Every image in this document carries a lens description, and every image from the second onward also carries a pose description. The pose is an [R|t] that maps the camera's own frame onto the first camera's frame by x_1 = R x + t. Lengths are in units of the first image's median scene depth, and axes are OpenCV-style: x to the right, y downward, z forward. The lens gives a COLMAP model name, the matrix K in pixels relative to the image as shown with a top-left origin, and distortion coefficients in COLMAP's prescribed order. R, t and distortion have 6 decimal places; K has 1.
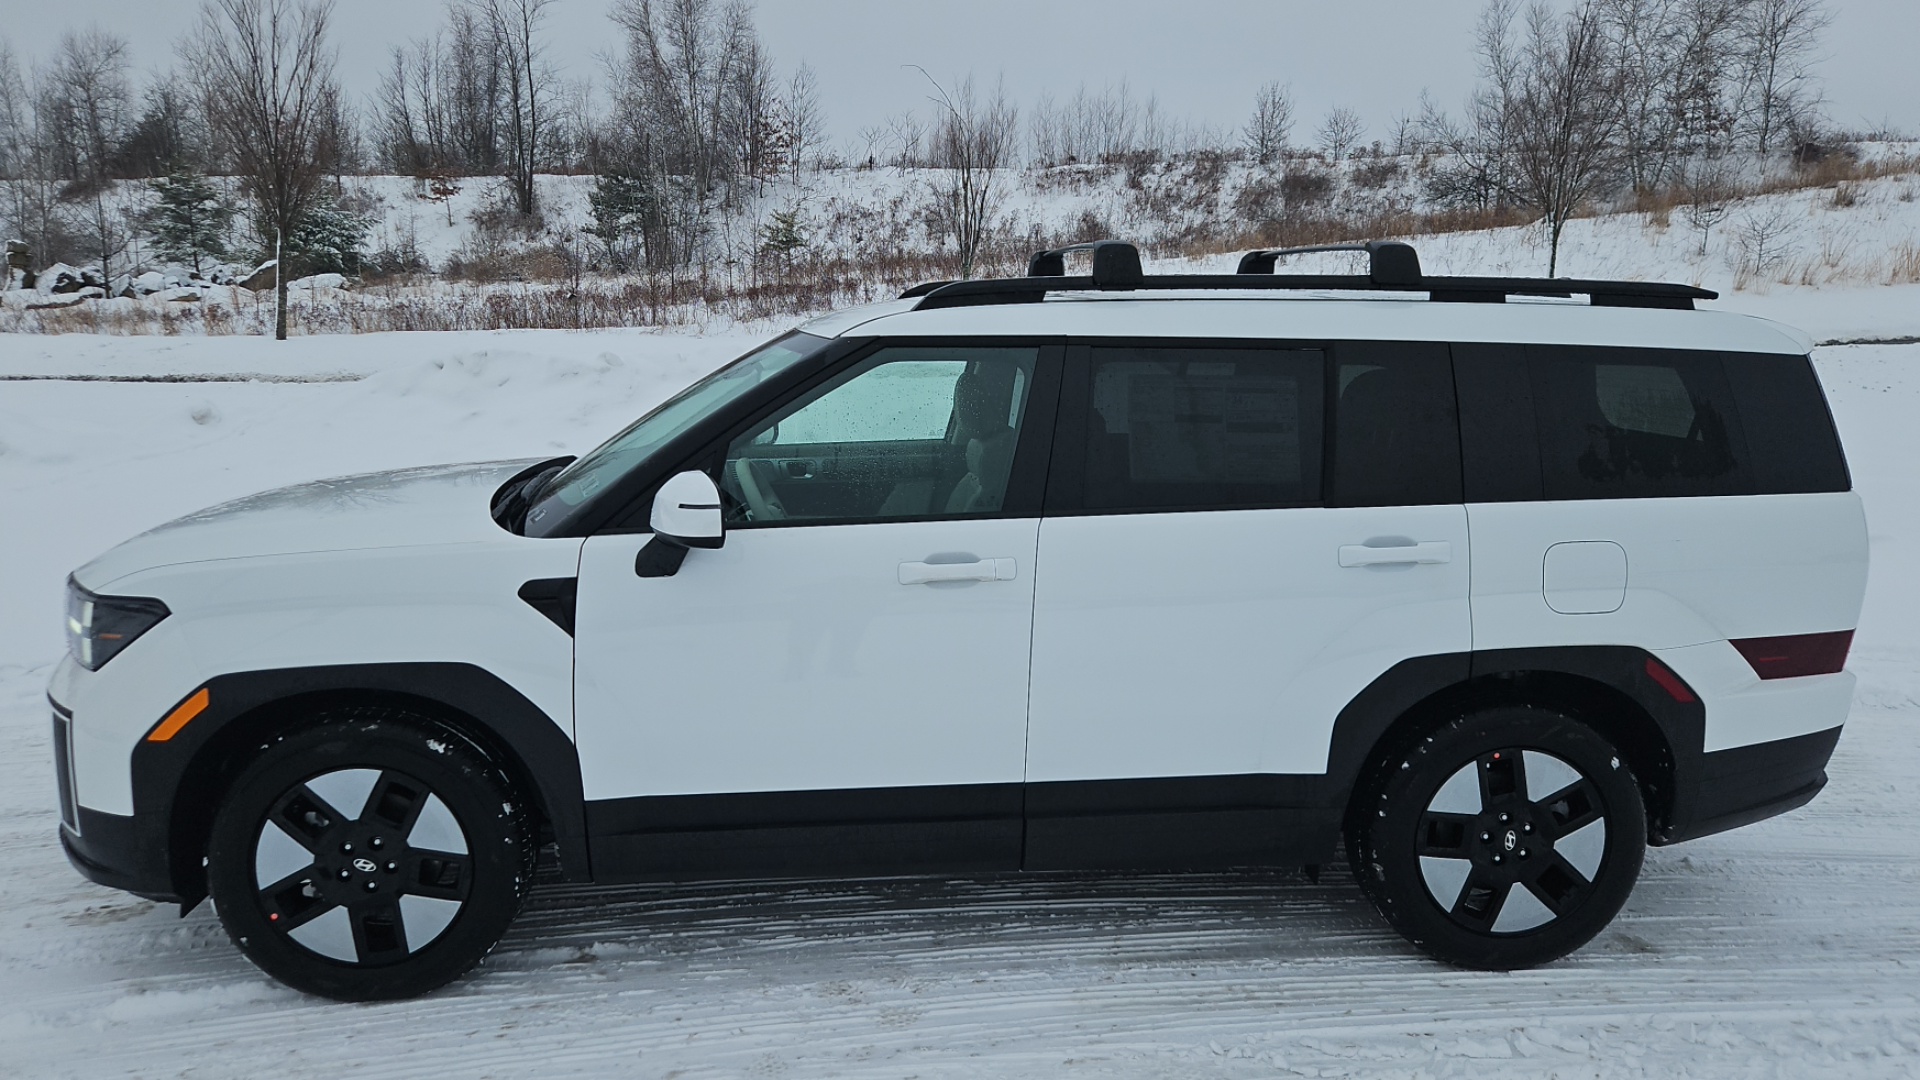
lens RADIAL K [[1410.5, 0, 945.5], [0, 1410.5, 561.3], [0, 0, 1]] dist [0.093771, -0.088899]
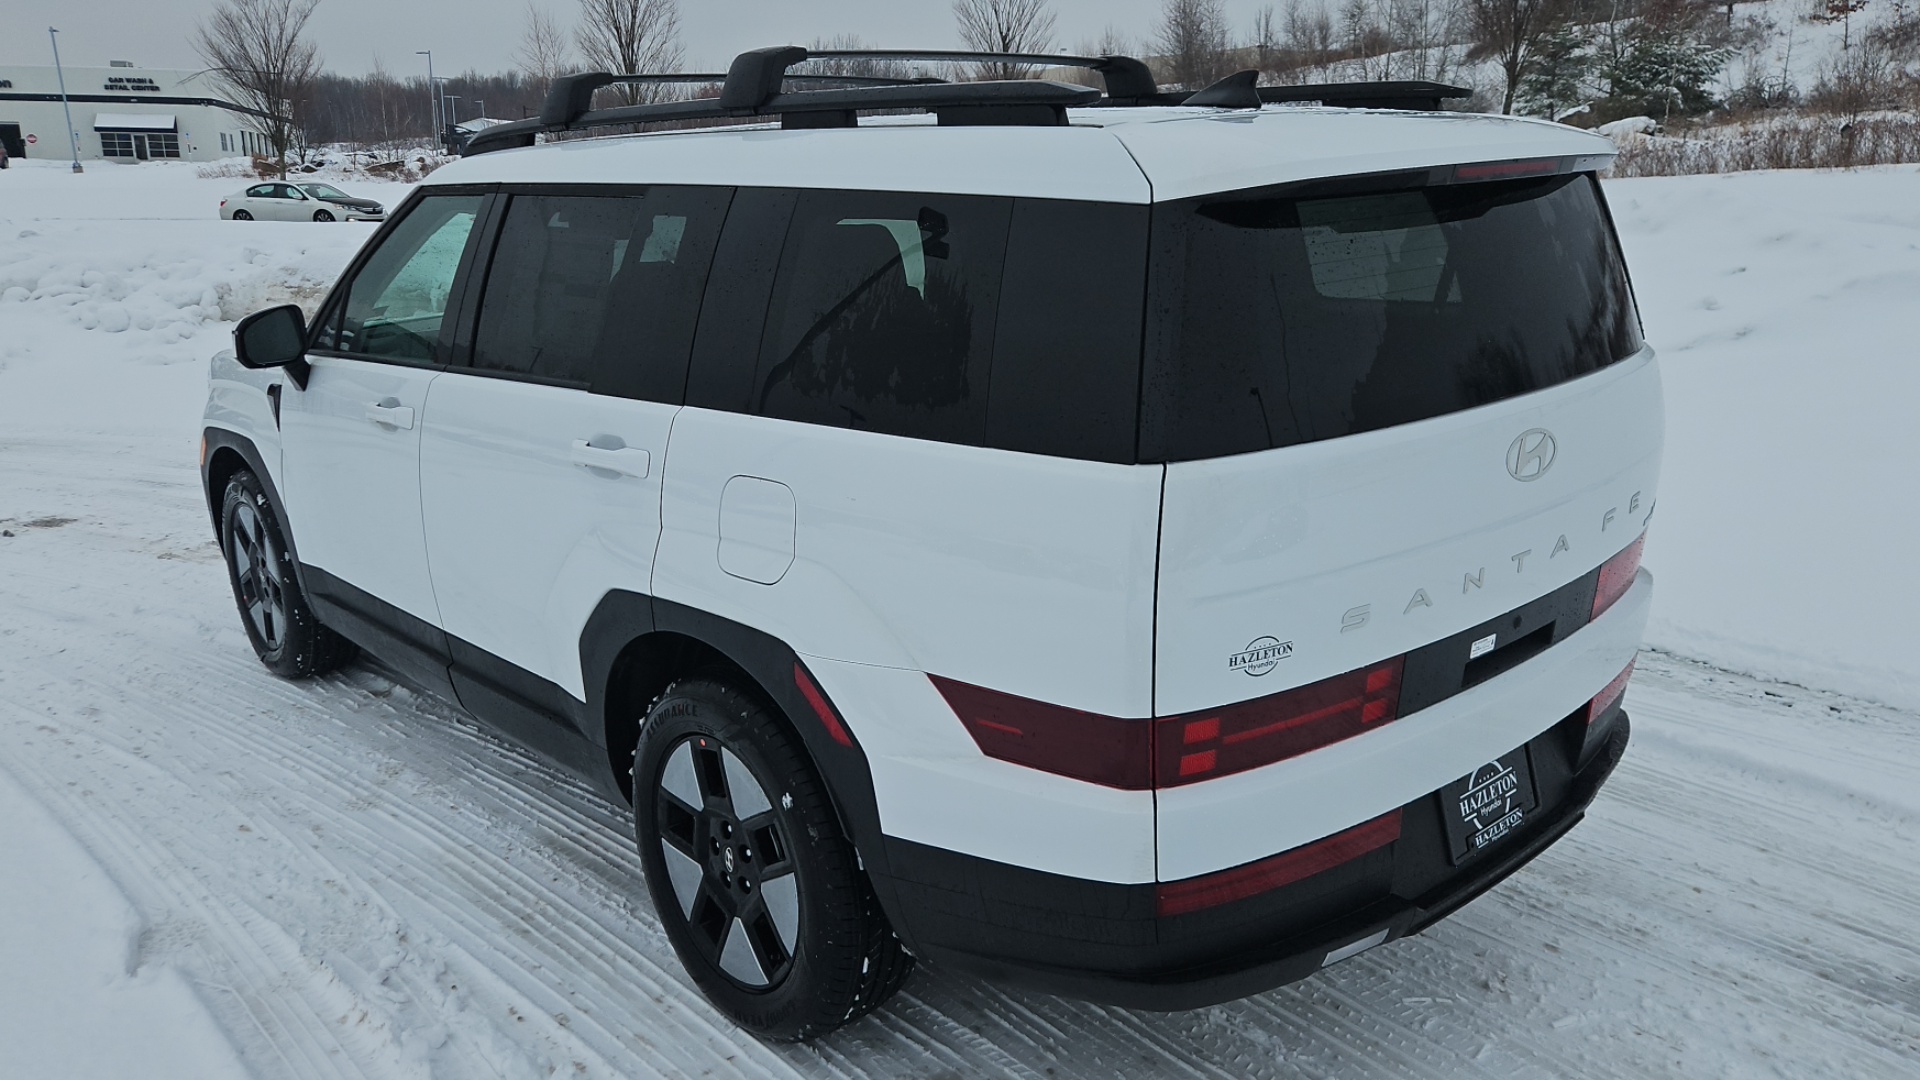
lens RADIAL K [[1410.5, 0, 945.5], [0, 1410.5, 561.3], [0, 0, 1]] dist [0.093771, -0.088899]
pose [[0.592000, 0.188699, -0.783536, 0.878676], [-0.110008, 0.982024, 0.153385, -0.075774], [0.798394, -0.004608, 0.602117, 0.550992]]
